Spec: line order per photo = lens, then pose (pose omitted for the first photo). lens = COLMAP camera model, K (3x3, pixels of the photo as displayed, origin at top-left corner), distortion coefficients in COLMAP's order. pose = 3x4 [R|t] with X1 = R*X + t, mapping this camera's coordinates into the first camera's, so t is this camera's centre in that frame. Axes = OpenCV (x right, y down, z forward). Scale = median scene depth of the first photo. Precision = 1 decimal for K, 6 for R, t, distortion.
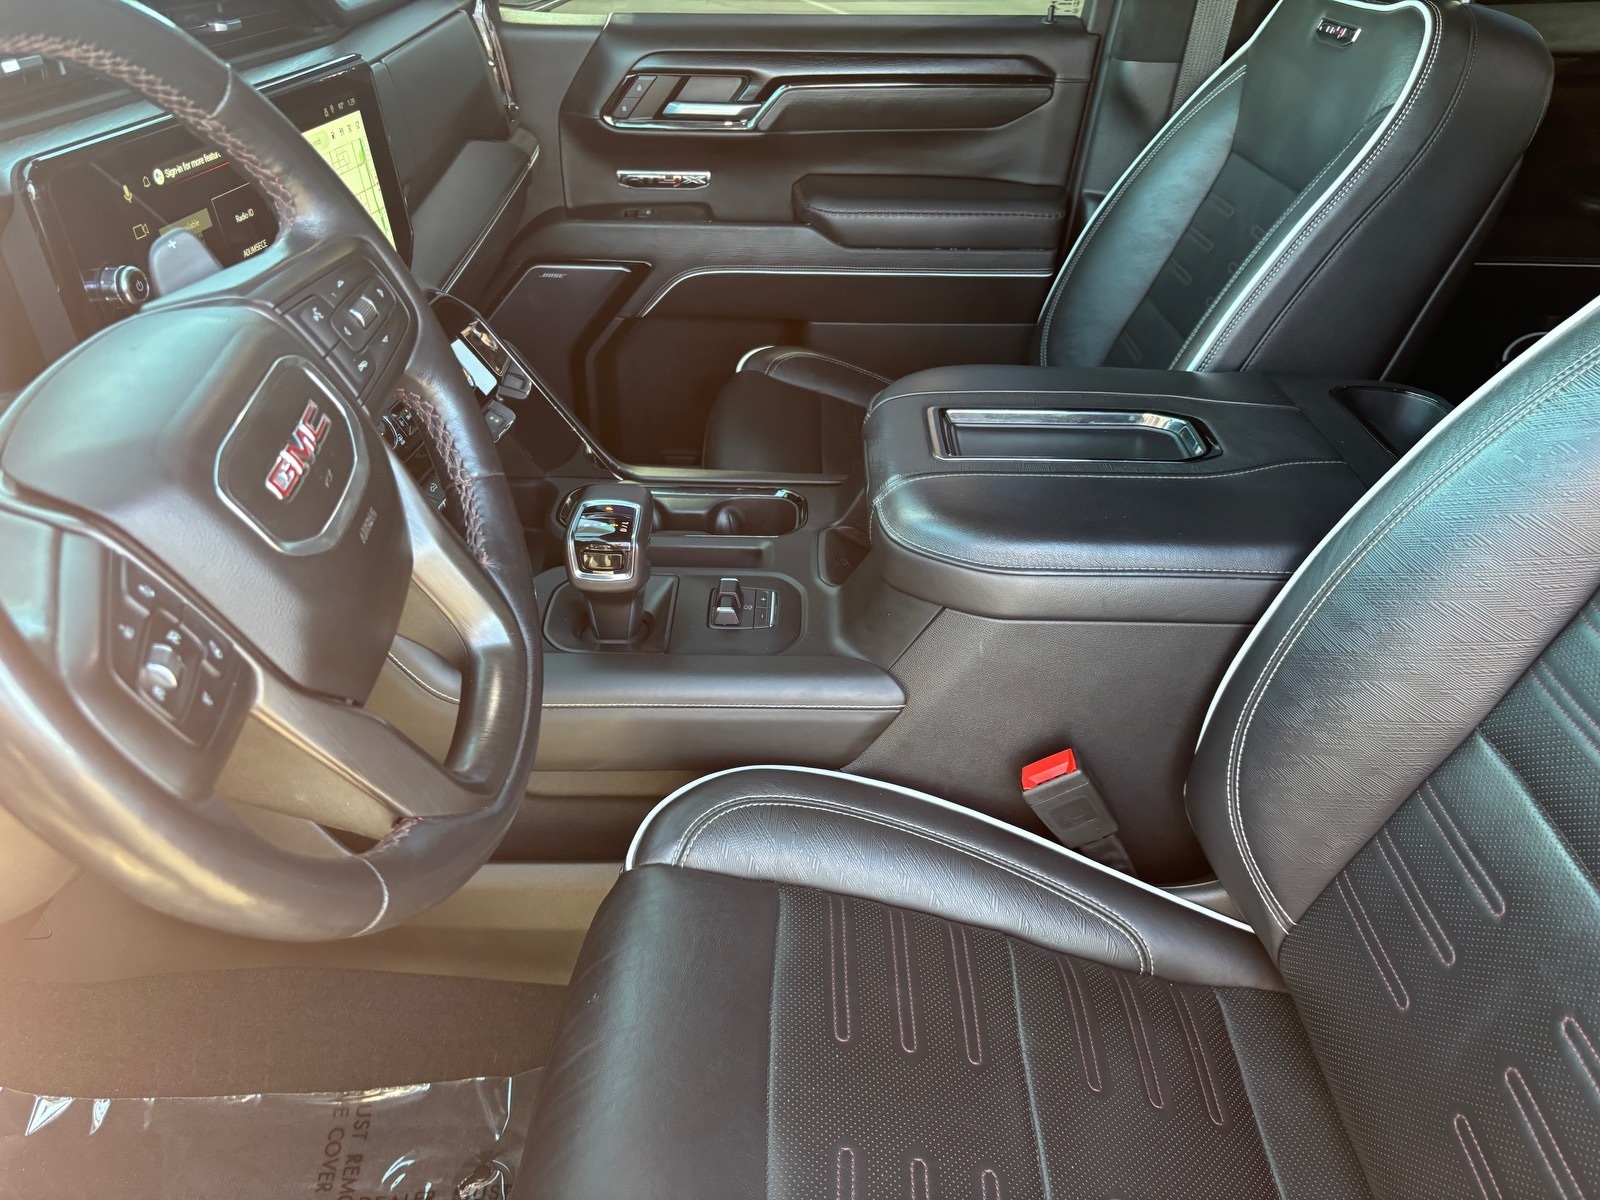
lens RADIAL K [[1221.8, 0, 815.5], [0, 1221.8, 583.4], [0, 0, 1]] dist [0.033964, -0.043386]
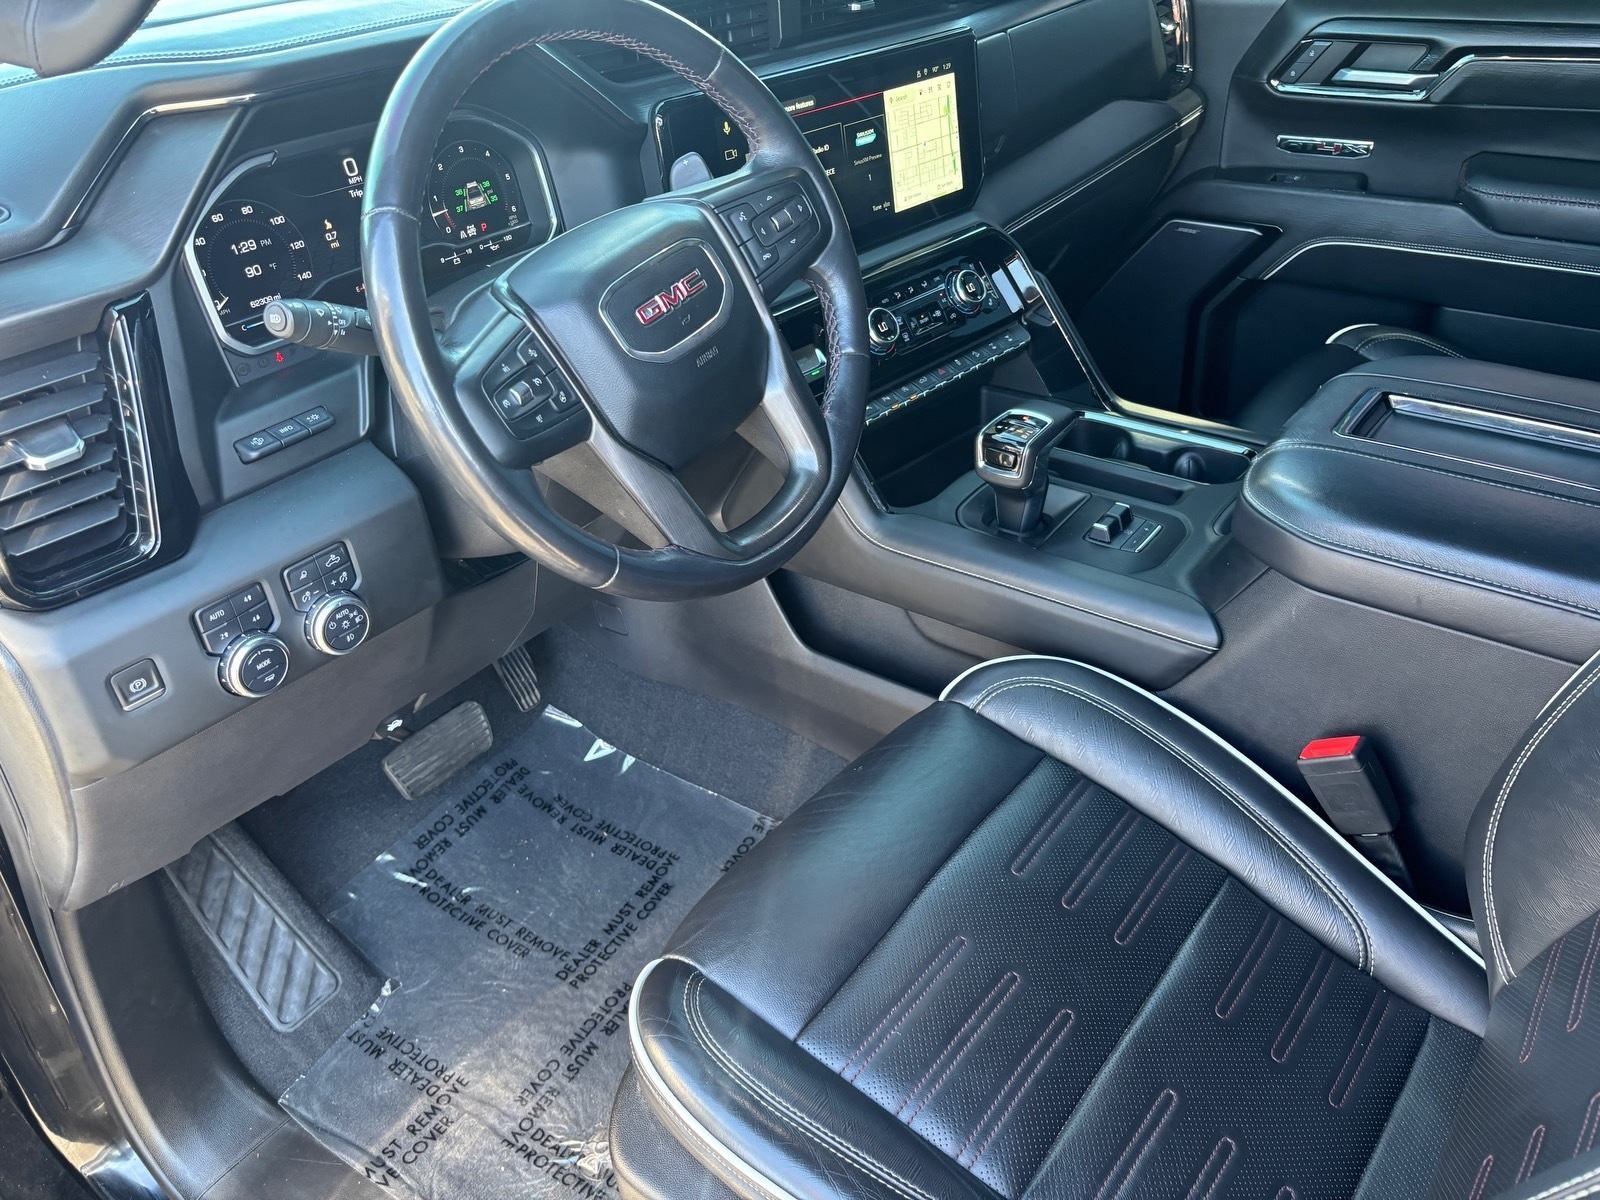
lens RADIAL K [[1221.8, 0, 800.6], [0, 1221.8, 587.6], [0, 0, 1]] dist [0.033964, -0.043386]
pose [[0.788472, 0.268741, -0.553254, 0.360948], [-0.247441, 0.962091, 0.114691, 0.014748], [0.563103, 0.046467, 0.825079, -0.097844]]
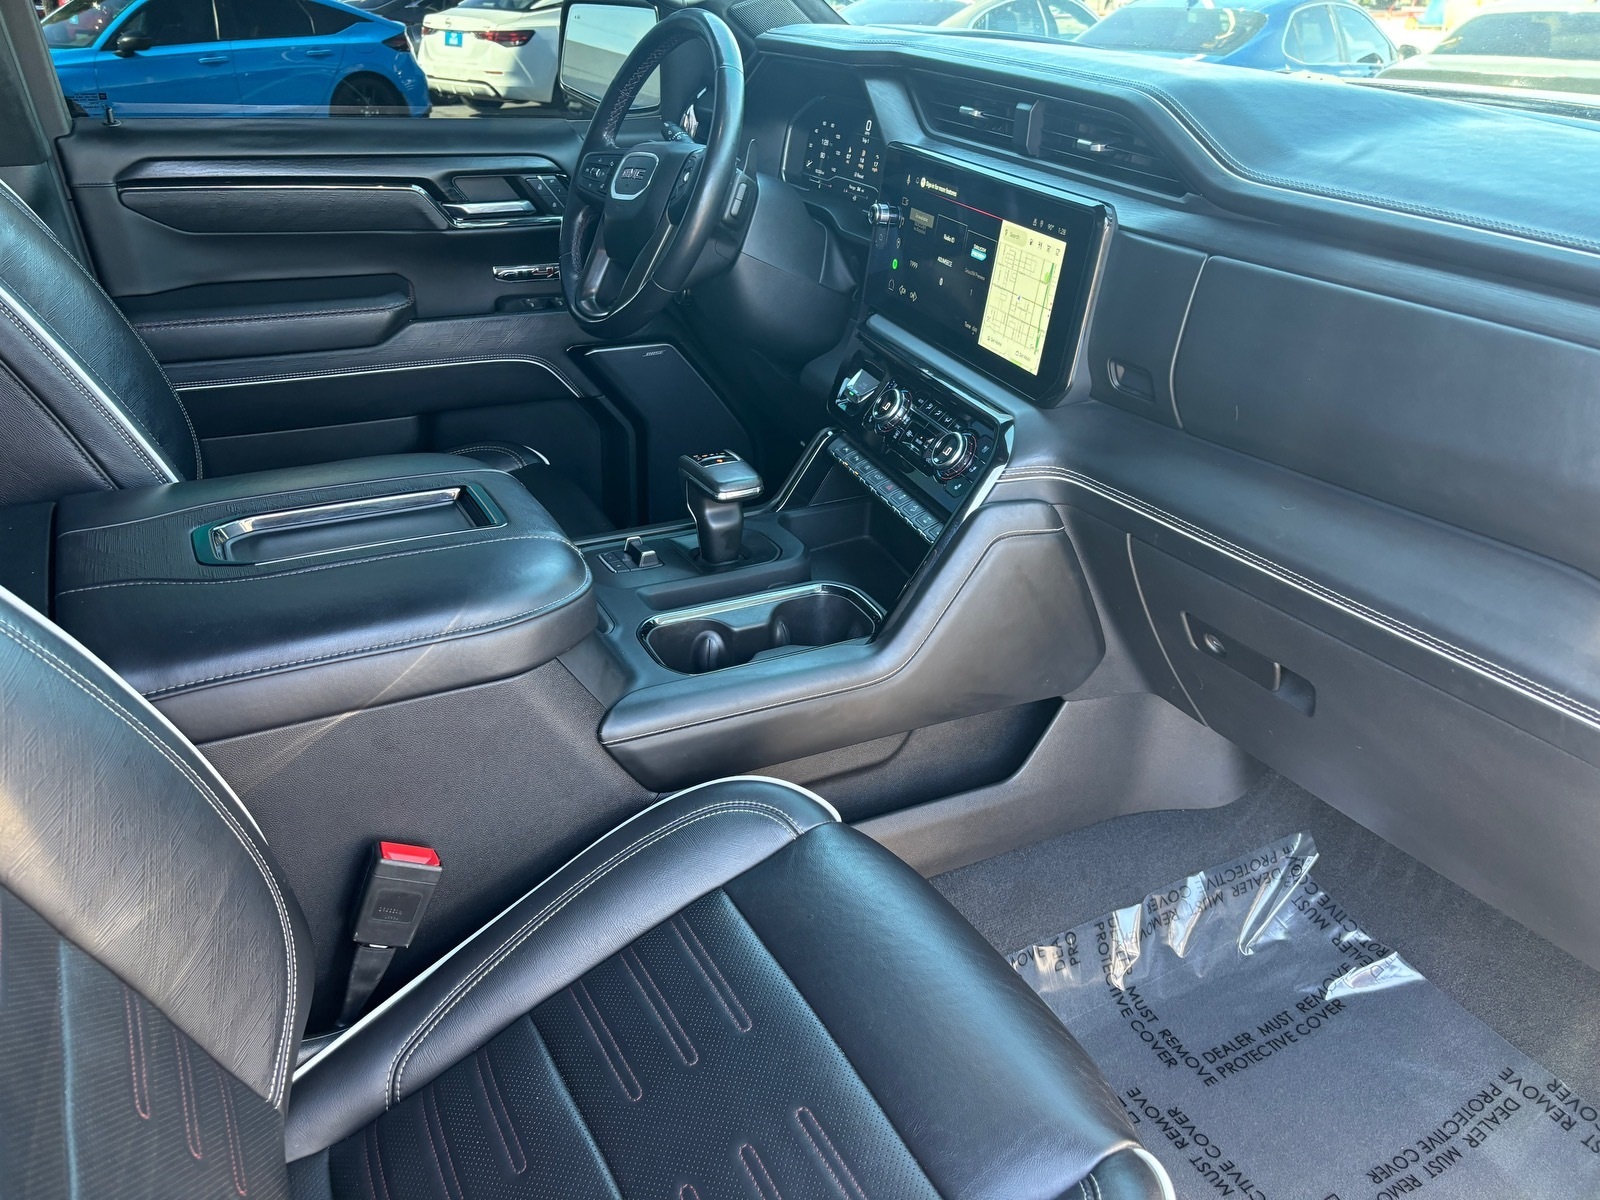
lens RADIAL K [[1221.8, 0, 808.8], [0, 1221.8, 608.9], [0, 0, 1]] dist [0.033964, -0.043386]
pose [[-0.882034, 0.167720, -0.440324, 0.352291], [-0.286818, 0.550309, 0.784152, -1.034975], [0.373833, 0.817942, -0.437287, 1.743445]]
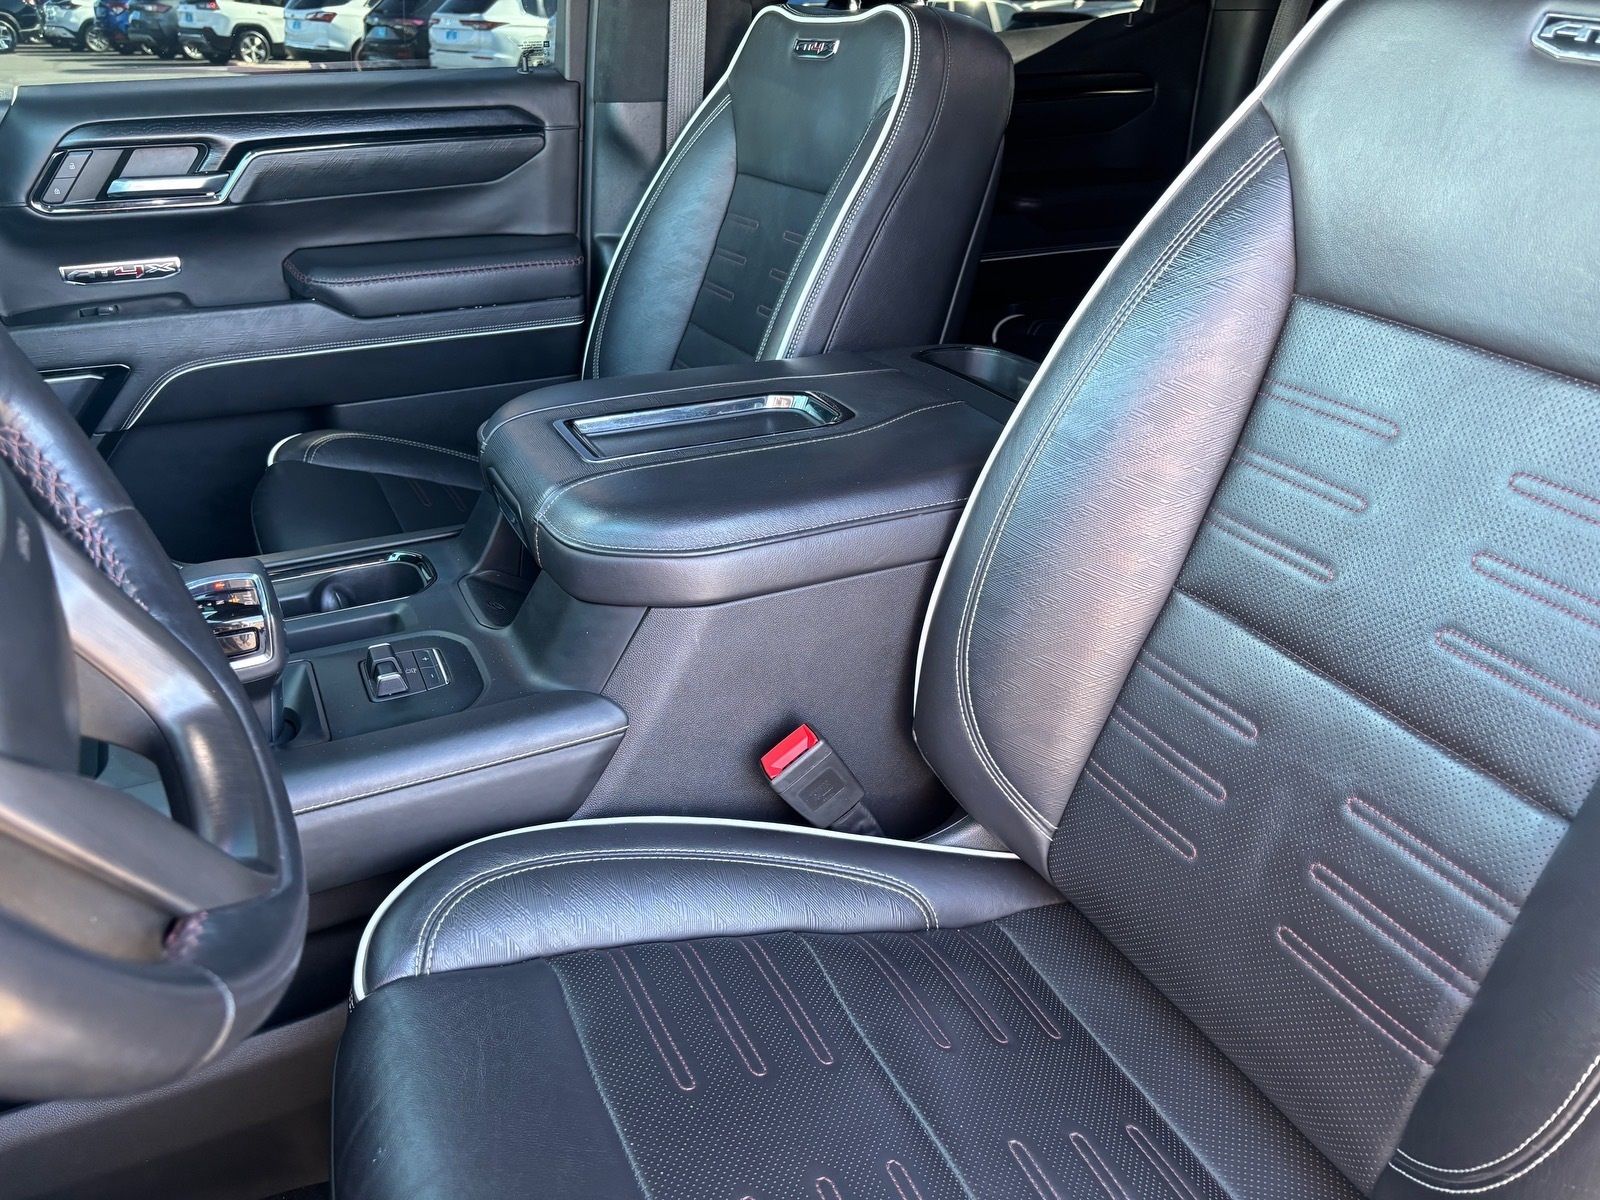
lens RADIAL K [[1221.8, 0, 799.9], [0, 1221.8, 592.9], [0, 0, 1]] dist [0.033964, -0.043386]
pose [[0.900609, -0.209568, 0.380769, -0.133389], [0.239974, 0.970197, -0.033619, 0.064251], [-0.362376, 0.121652, 0.924059, 0.102652]]
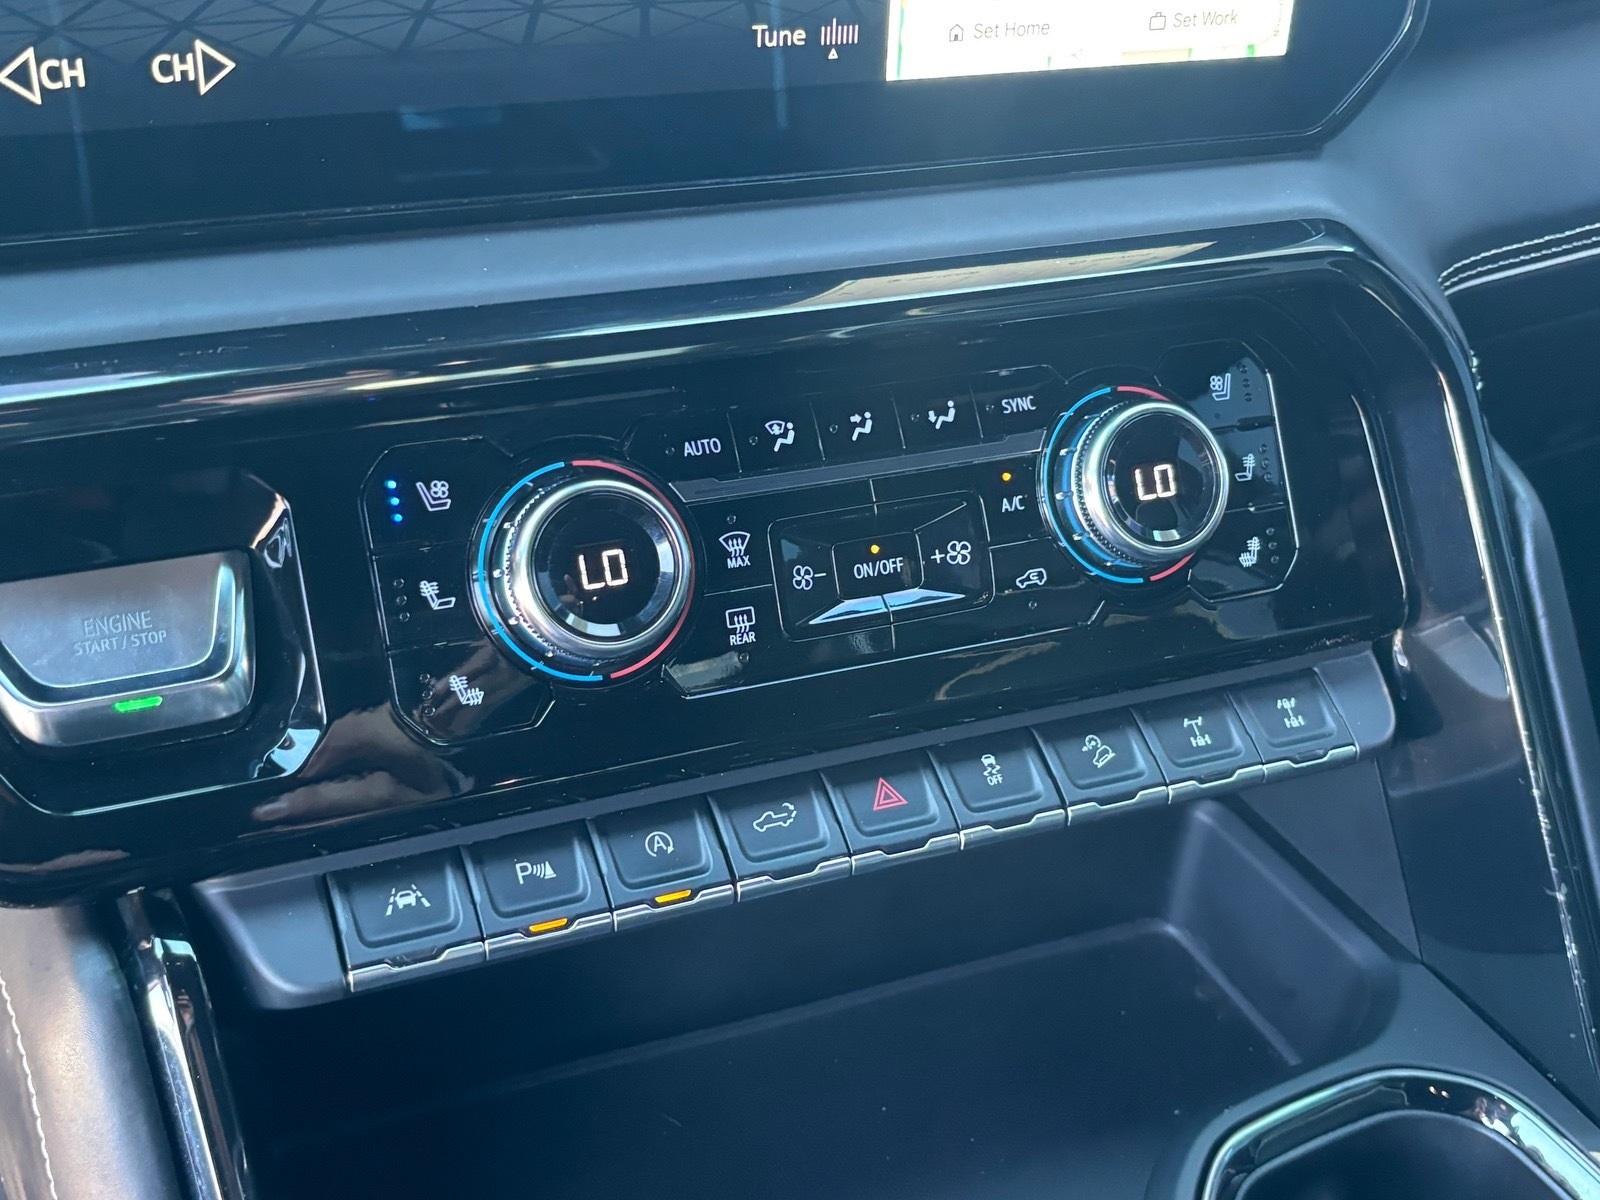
lens RADIAL K [[1857.3, 0, 794.6], [0, 1857.3, 617.6], [0, 0, 1]] dist [0.021679, 0.000000]
pose [[0.494001, 0.508518, -0.705246, -0.029652], [-0.501685, 0.829193, 0.246478, -0.240898], [0.710124, 0.232051, 0.664738, 0.751705]]
